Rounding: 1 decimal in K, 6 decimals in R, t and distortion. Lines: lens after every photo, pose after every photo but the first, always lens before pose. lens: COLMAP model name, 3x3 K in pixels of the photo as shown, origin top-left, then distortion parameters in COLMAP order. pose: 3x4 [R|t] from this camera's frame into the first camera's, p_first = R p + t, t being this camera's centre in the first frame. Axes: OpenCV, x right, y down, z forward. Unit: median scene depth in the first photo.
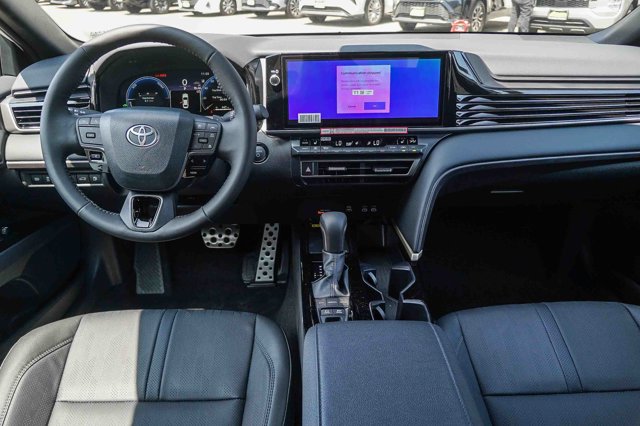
lens RADIAL K [[489.0, 0, 317.8], [0, 489.0, 214.8], [0, 0, 1]] dist [-0.054379, 0.025779]
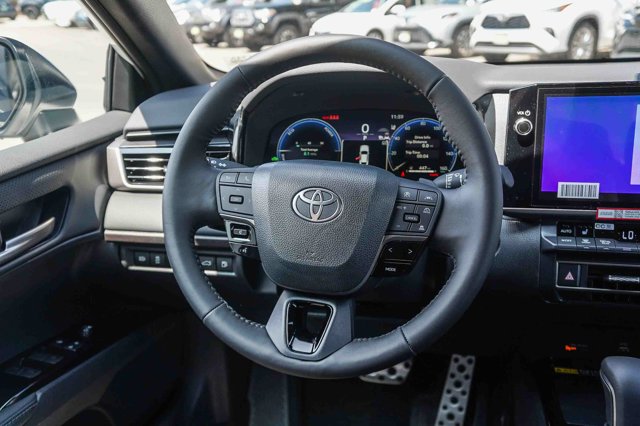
lens RADIAL K [[668.1, 0, 315.9], [0, 668.1, 214.0], [0, 0, 1]] dist [0.051614, 0.000000]
pose [[0.970325, 0.053538, -0.235802, -0.129251], [-0.090351, 0.984823, -0.148193, -0.018627], [0.224289, 0.165100, 0.960435, 0.139671]]
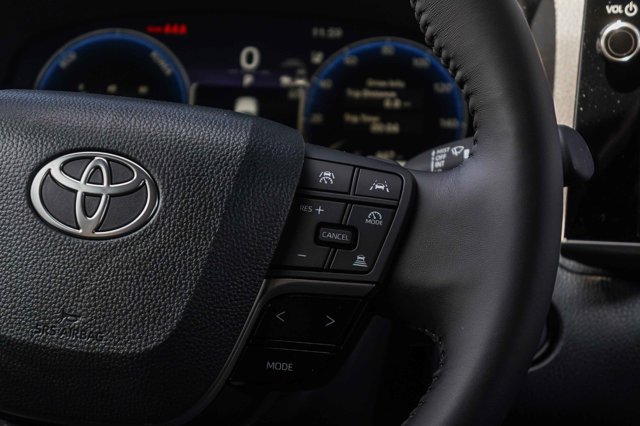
lens RADIAL K [[1497.4, 0, 321.0], [0, 1497.4, 215.7], [0, 0, 1]] dist [0.216514, 0.000000]
pose [[0.985859, 0.066565, -0.153790, -0.108399], [-0.103651, 0.963332, -0.247484, 0.018409], [0.131677, 0.259924, 0.956609, 0.241305]]
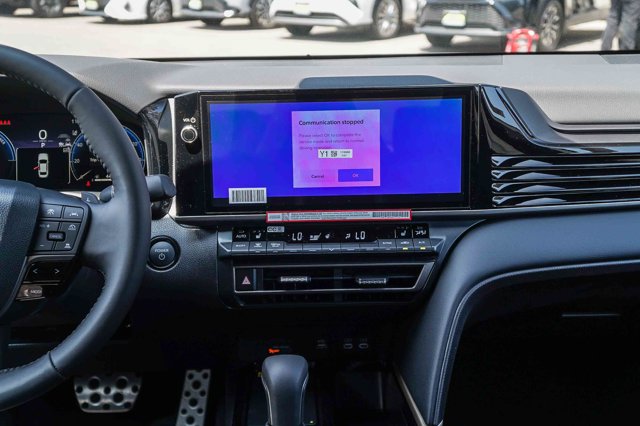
lens RADIAL K [[782.9, 0, 318.9], [0, 782.9, 213.5], [0, 0, 1]] dist [0.131719, 0.000000]
pose [[0.999823, -0.003514, 0.018498, 0.051390], [0.006328, 0.987991, -0.154384, -0.025696], [-0.017733, 0.154473, 0.987838, 0.043635]]
